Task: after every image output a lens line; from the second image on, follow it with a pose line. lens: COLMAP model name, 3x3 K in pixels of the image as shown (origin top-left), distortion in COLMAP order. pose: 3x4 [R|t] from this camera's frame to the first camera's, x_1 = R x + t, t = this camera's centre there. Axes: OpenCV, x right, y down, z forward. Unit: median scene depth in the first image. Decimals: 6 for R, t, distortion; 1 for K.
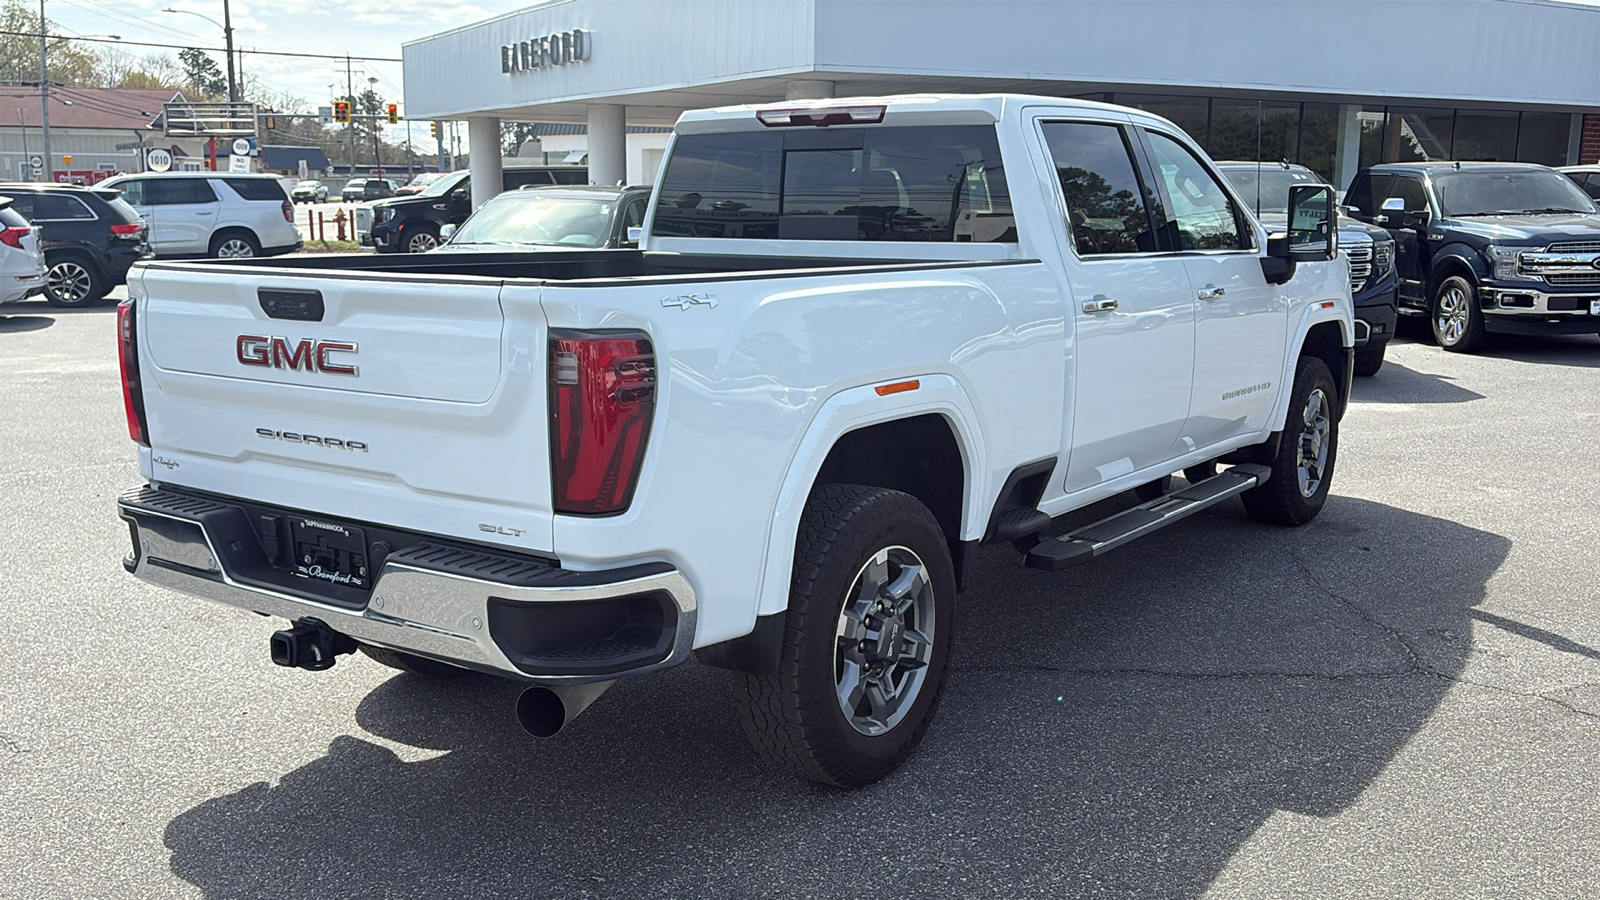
lens RADIAL K [[1484.5, 0, 802.5], [0, 1484.5, 421.6], [0, 0, 1]] dist [0.031864, 0.000000]
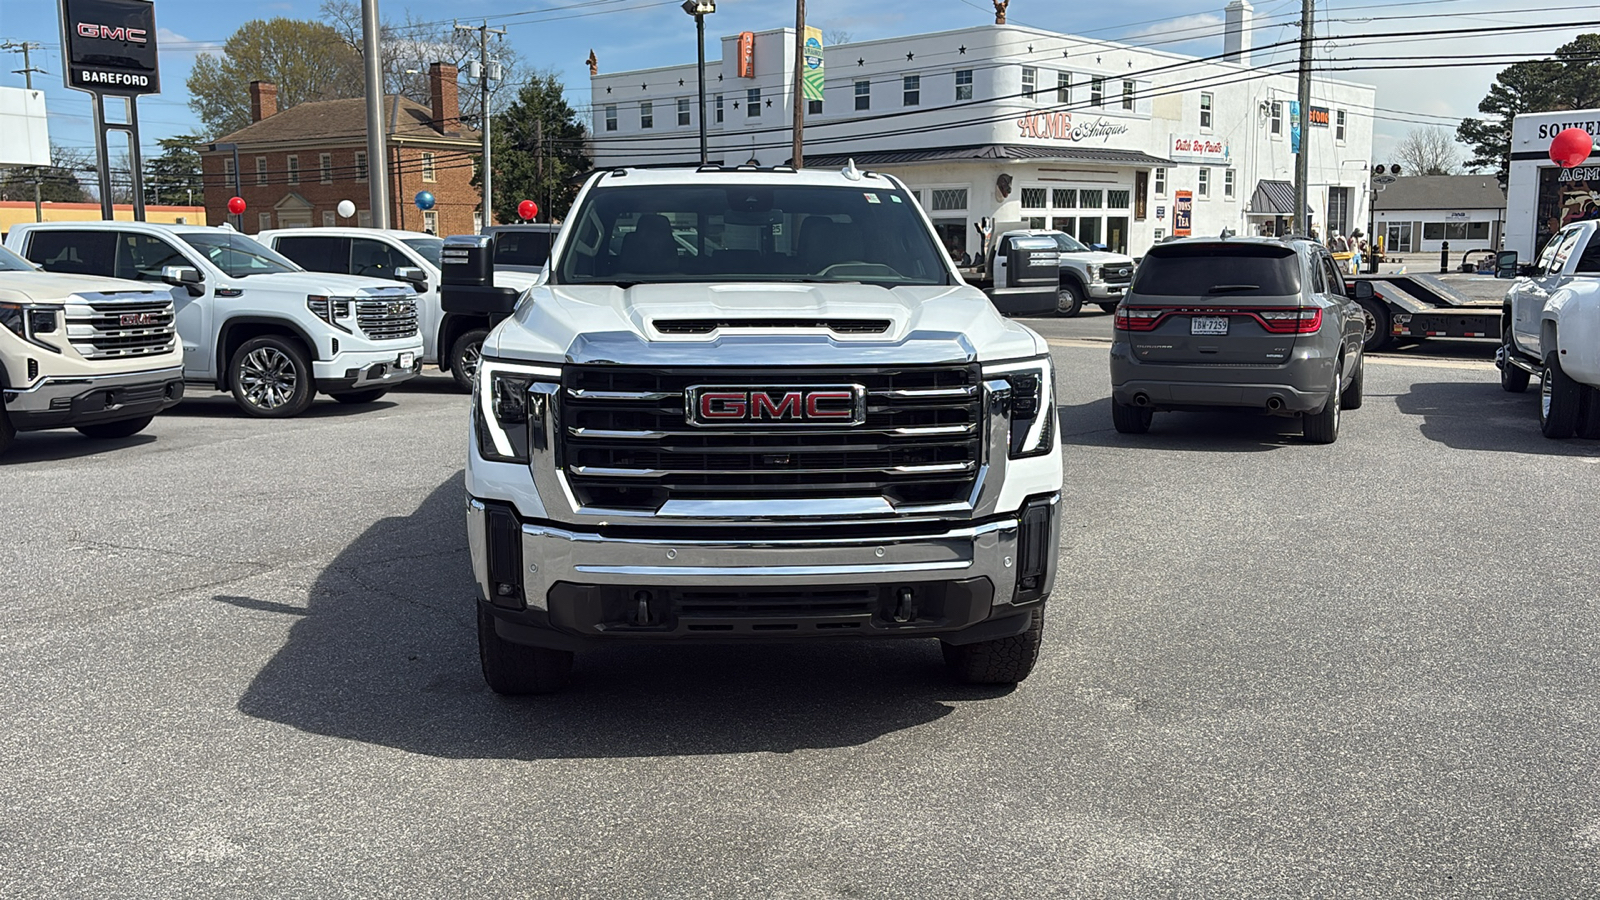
lens RADIAL K [[1483.7, 0, 795.5], [0, 1483.7, 446.5], [0, 0, 1]] dist [0.026822, 0.000000]
pose [[-0.773987, 0.087214, -0.627167, 0.905565], [-0.097049, 0.962428, 0.253604, -0.334518], [0.625721, 0.257151, -0.736442, 2.144959]]
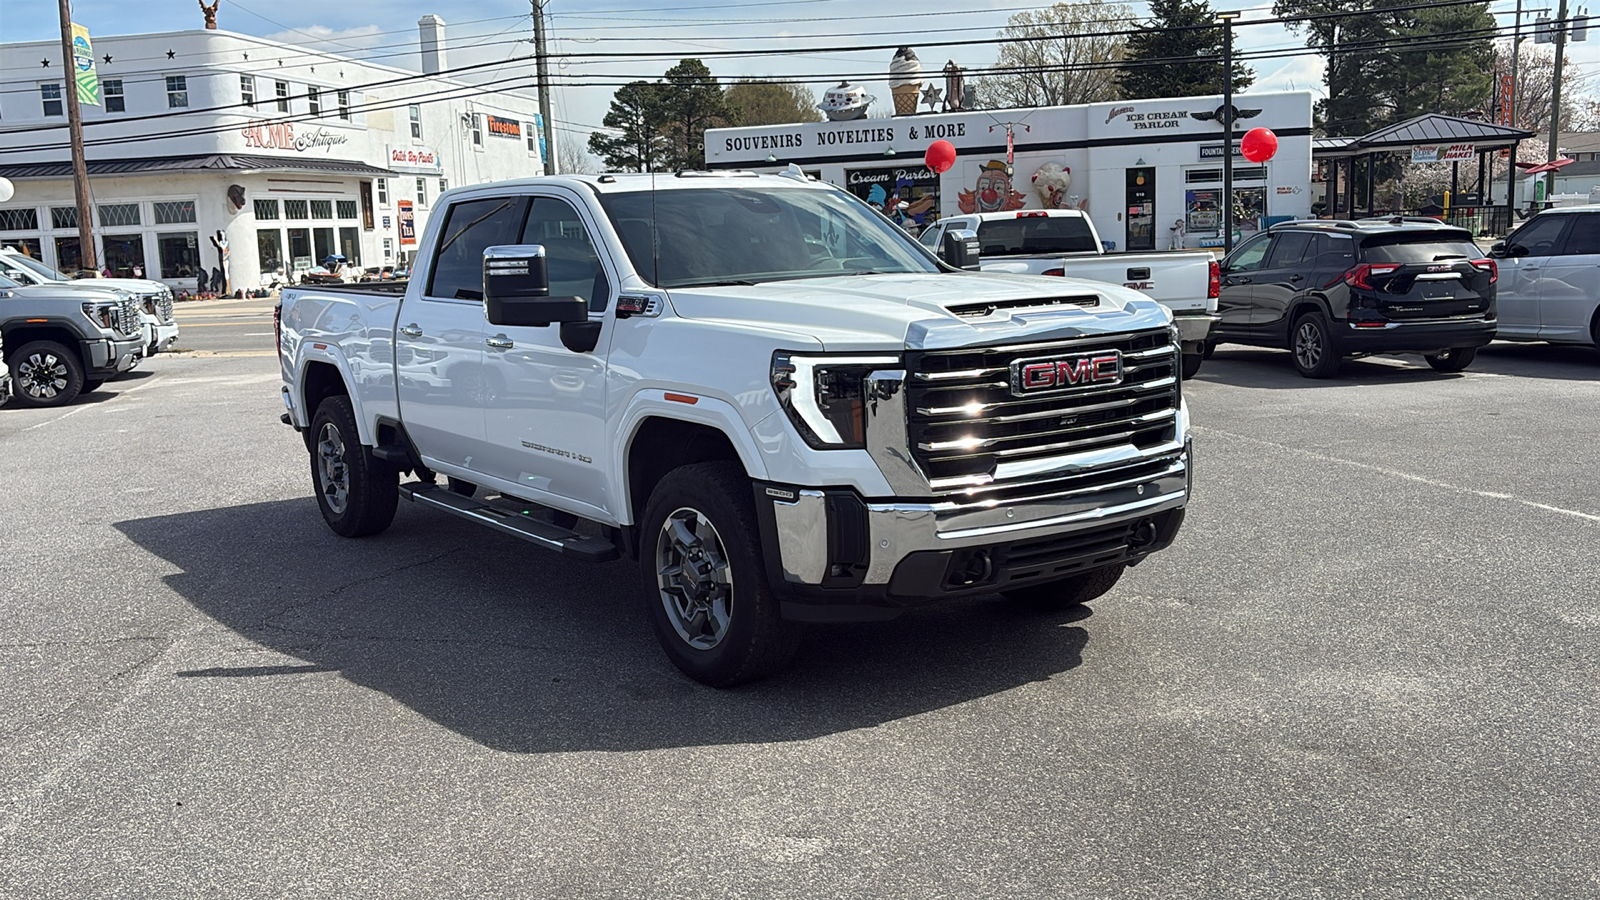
lens RADIAL K [[1484.5, 0, 749.1], [0, 1484.5, 441.6], [0, 0, 1]] dist [0.031864, 0.000000]
pose [[-0.347670, 0.141068, -0.926944, 1.345595], [-0.107666, 0.976071, 0.188926, -0.263038], [0.931415, 0.165484, -0.324162, 1.662285]]
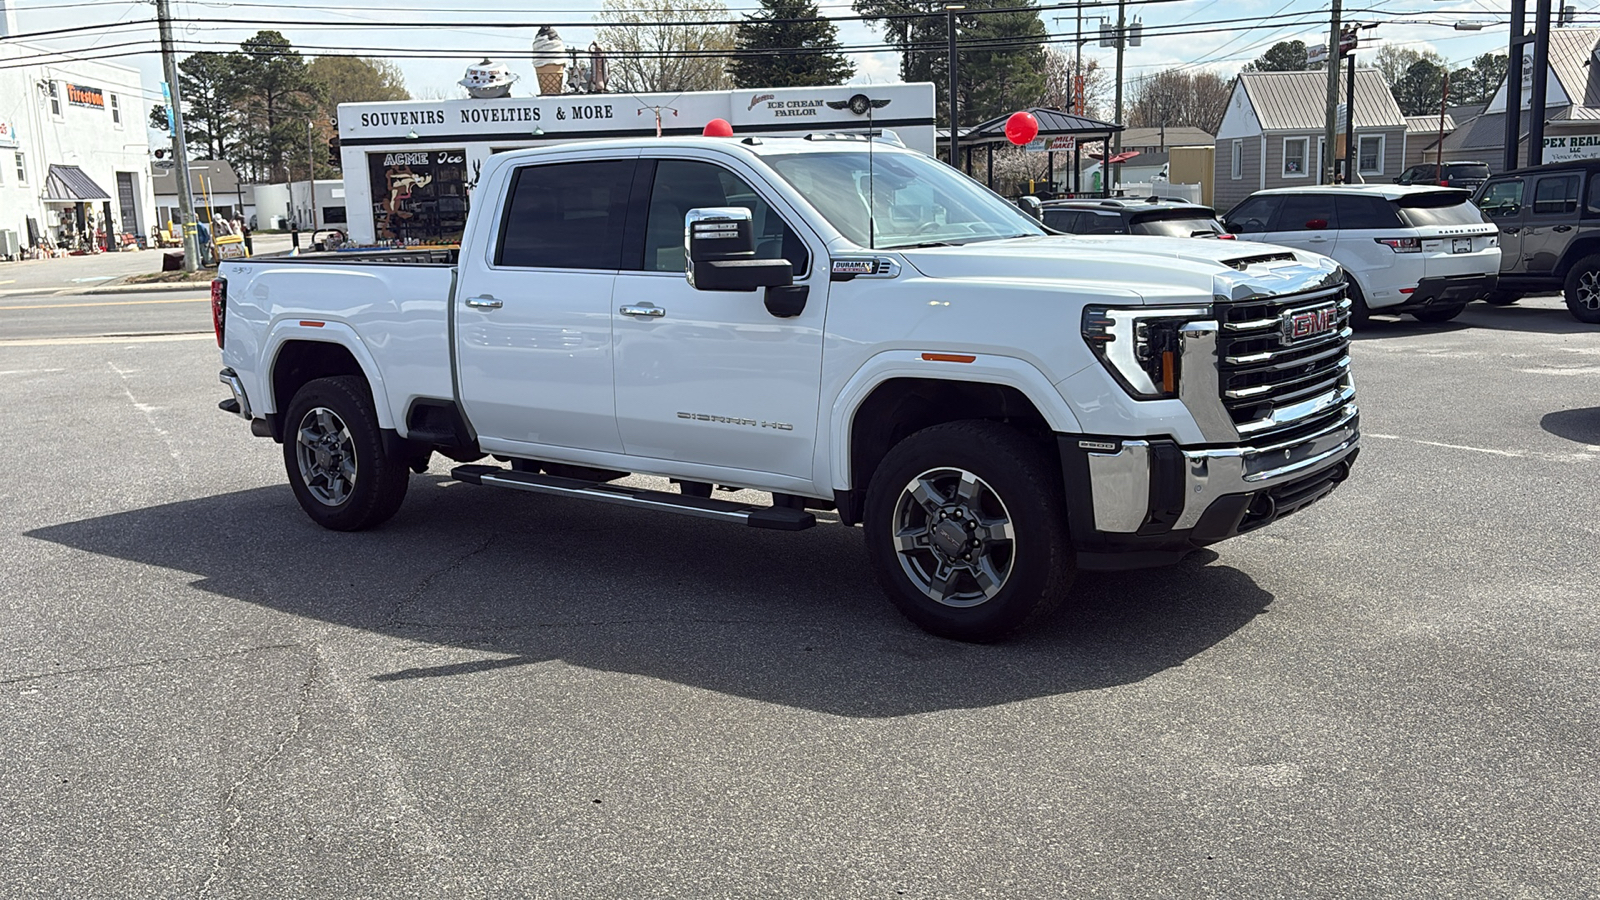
lens RADIAL K [[1484.5, 0, 767.2], [0, 1484.5, 444.6], [0, 0, 1]] dist [0.031864, 0.000000]
pose [[-0.066028, 0.161159, -0.984717, 1.434501], [-0.119910, 0.978437, 0.168172, -0.196004], [0.990587, 0.129182, -0.045280, 1.233727]]
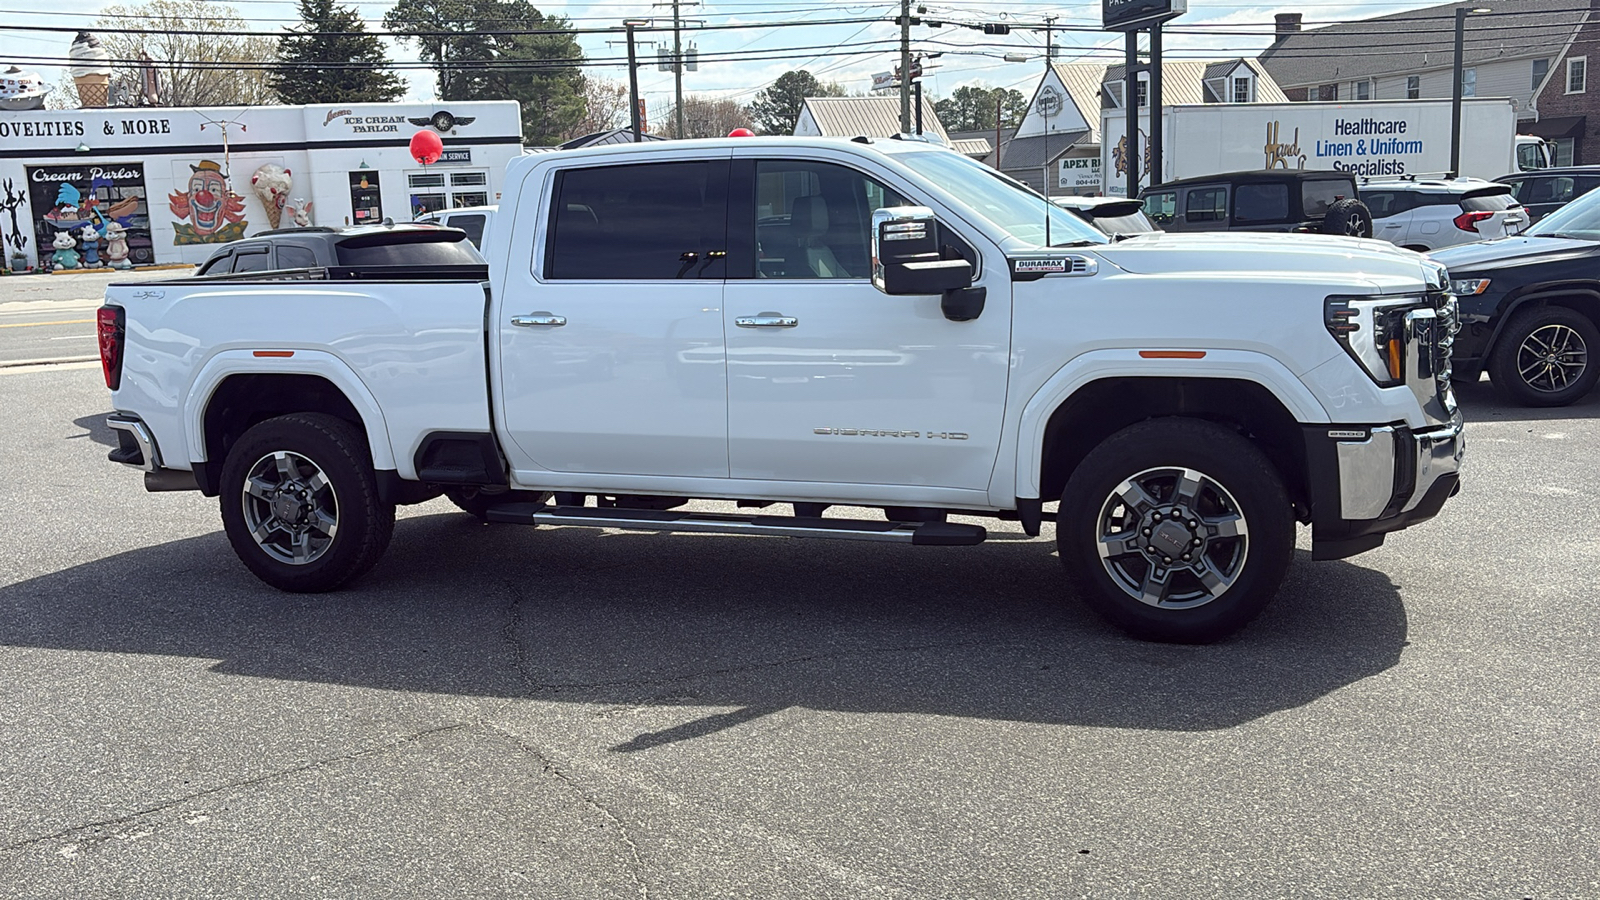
lens RADIAL K [[1484.5, 0, 764.4], [0, 1484.5, 423.0], [0, 0, 1]] dist [0.031864, 0.000000]
pose [[0.245922, 0.128585, -0.960723, 1.320589], [-0.105235, 0.988845, 0.105411, -0.132063], [0.963560, 0.075179, 0.256710, 0.803013]]
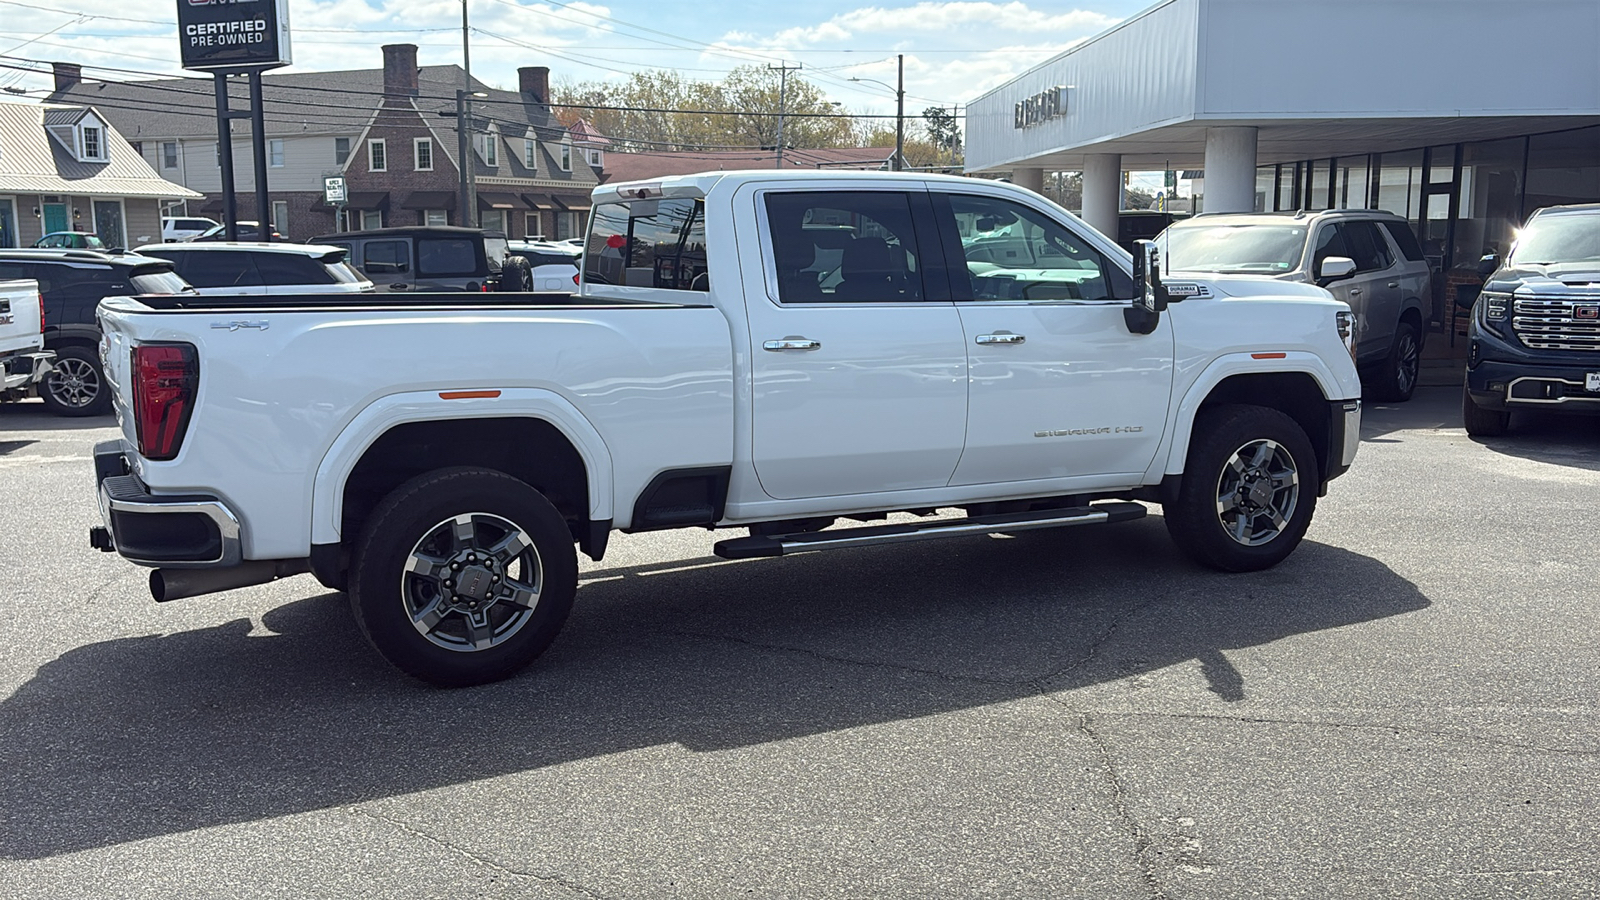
lens RADIAL K [[1484.5, 0, 797.0], [0, 1484.5, 437.5], [0, 0, 1]] dist [0.031864, 0.000000]
pose [[0.882929, 0.056699, -0.466071, 0.703679], [-0.064922, 0.997889, -0.001593, -0.001304], [0.464997, 0.031665, 0.884746, -0.050865]]
